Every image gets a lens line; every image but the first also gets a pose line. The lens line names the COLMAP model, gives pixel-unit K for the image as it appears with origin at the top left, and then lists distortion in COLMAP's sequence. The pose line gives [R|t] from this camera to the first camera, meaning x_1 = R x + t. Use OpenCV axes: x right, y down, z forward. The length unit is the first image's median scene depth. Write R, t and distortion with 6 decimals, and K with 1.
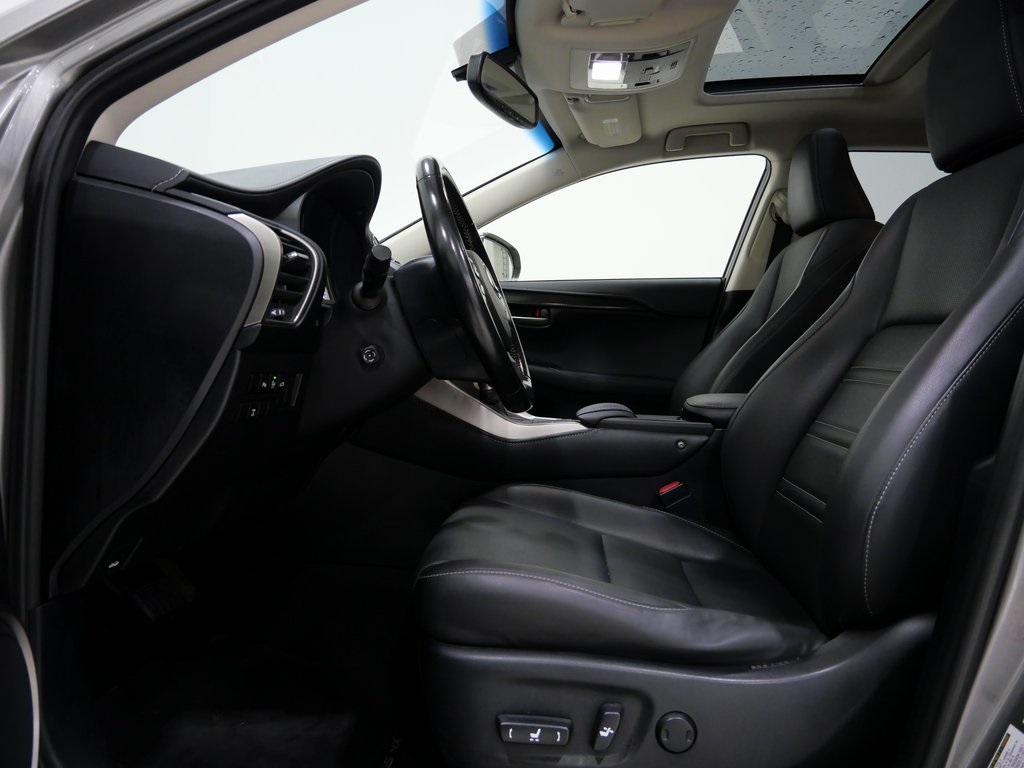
lens RADIAL K [[724.3, 0, 510.4], [0, 724.3, 386.1], [0, 0, 1]] dist [-0.038405, 0.002887]
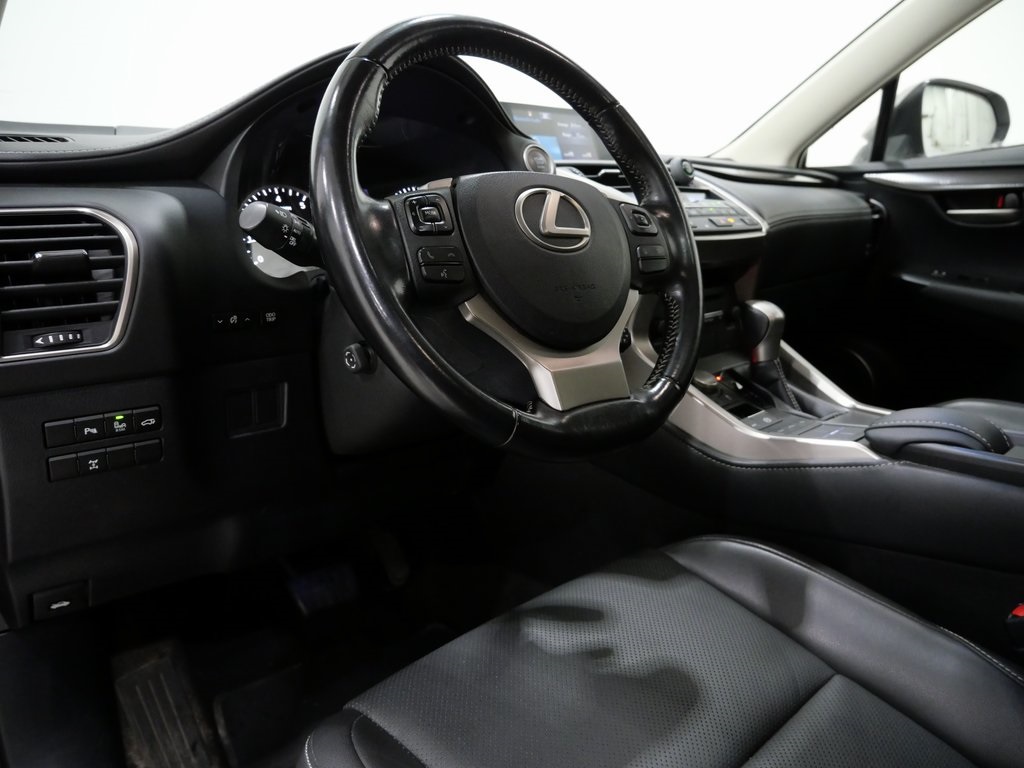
lens RADIAL K [[724.3, 0, 510.4], [0, 724.3, 386.1], [0, 0, 1]] dist [-0.038405, 0.002887]
pose [[0.721525, 0.070128, -0.688827, 0.269019], [0.036999, 0.989531, 0.139496, -0.076252], [0.691399, -0.126136, 0.711377, 0.449553]]
